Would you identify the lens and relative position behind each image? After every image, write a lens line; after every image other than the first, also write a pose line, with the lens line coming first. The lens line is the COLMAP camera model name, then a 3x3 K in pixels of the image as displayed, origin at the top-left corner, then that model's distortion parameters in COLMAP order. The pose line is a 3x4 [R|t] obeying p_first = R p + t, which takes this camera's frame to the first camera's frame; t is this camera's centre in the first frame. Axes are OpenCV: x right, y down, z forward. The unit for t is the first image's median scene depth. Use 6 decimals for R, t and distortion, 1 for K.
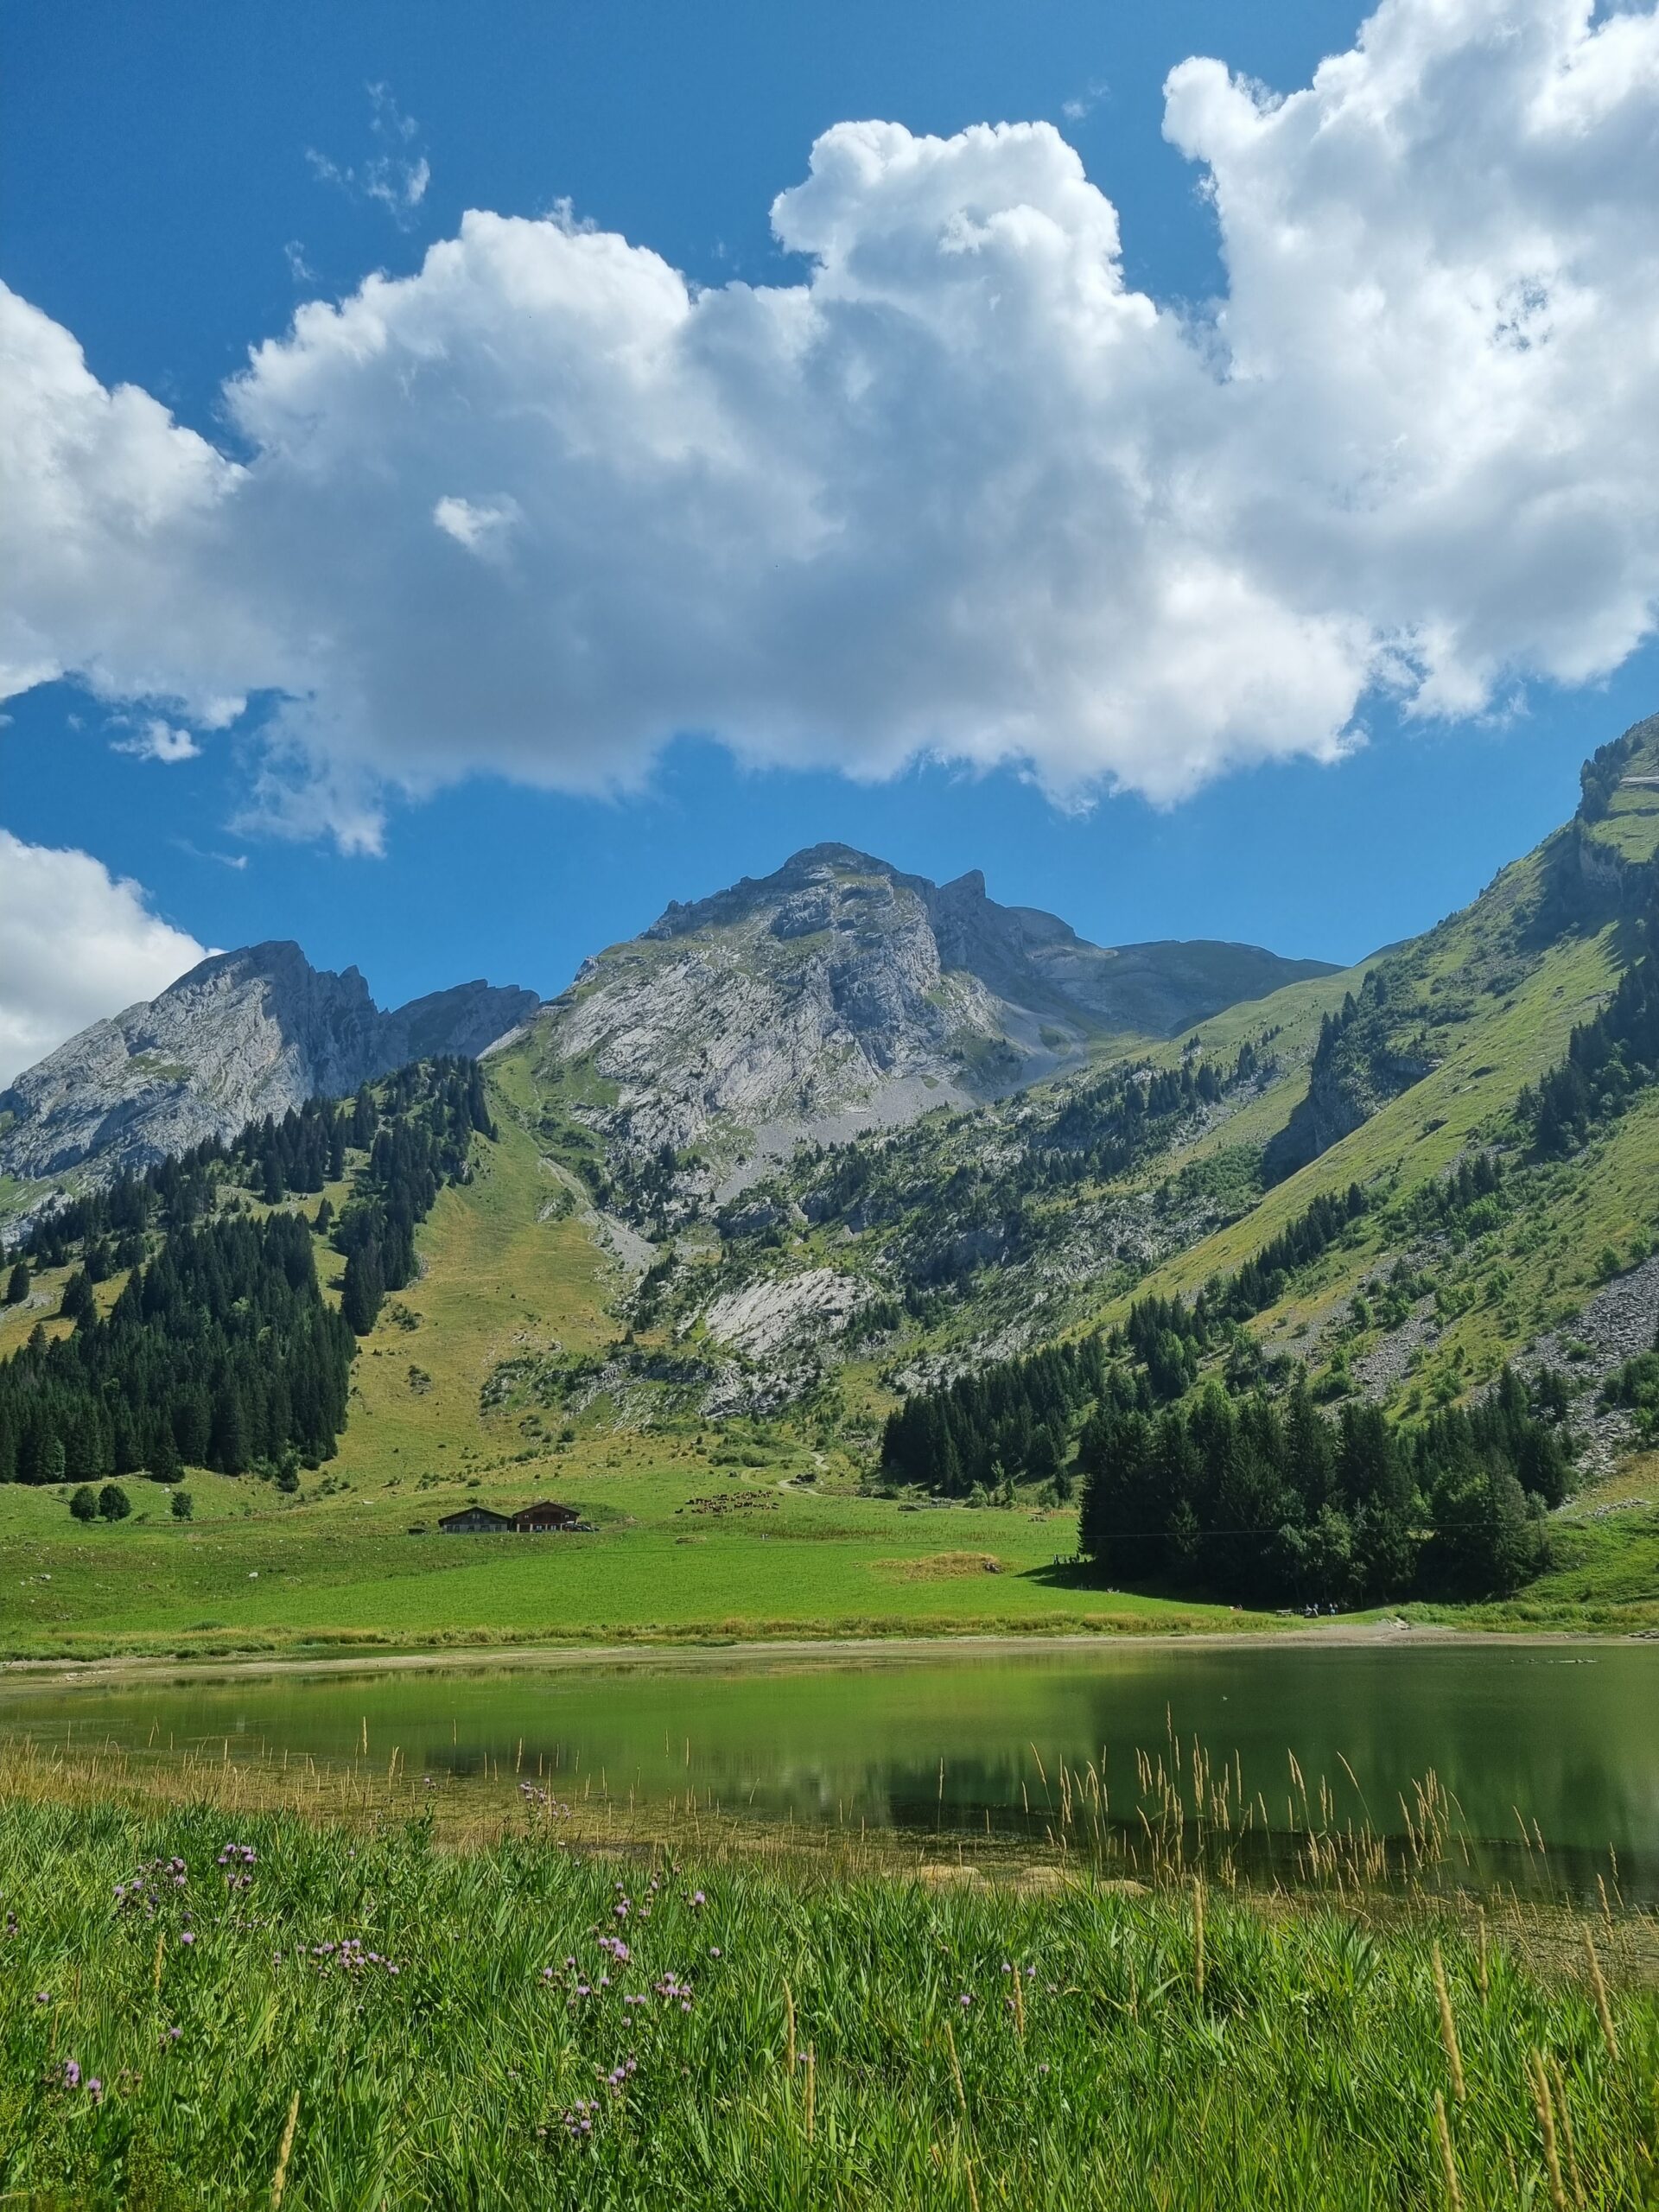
lens RADIAL K [[1635.9, 0, 829.5], [0, 1635.9, 1106.0], [0, 0, 1]] dist [0.053009, 0.000077]
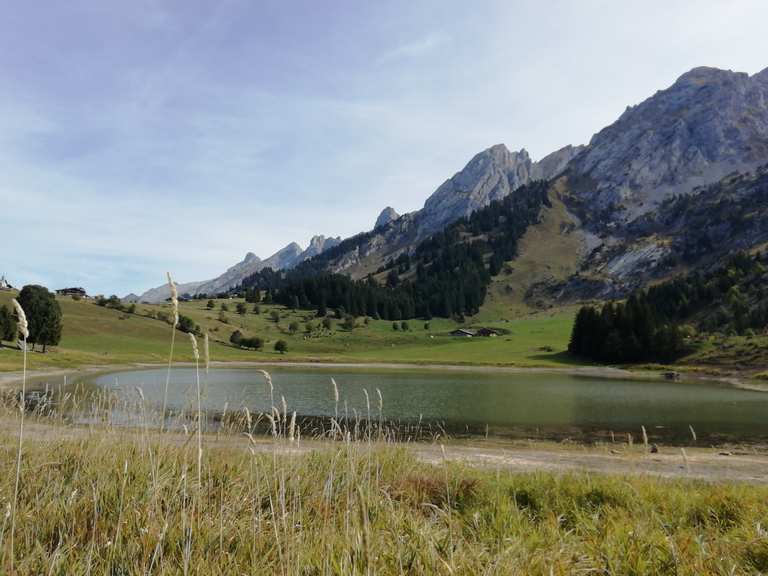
lens RADIAL K [[556.5, 0, 384.0], [0, 556.5, 288.0], [0, 0, 1]] dist [0.011775, -0.001134]
pose [[0.835597, -0.032903, -0.548357, 0.104595], [0.127117, 0.982694, 0.134738, -0.011218], [0.534434, -0.182292, 0.825318, -0.029026]]
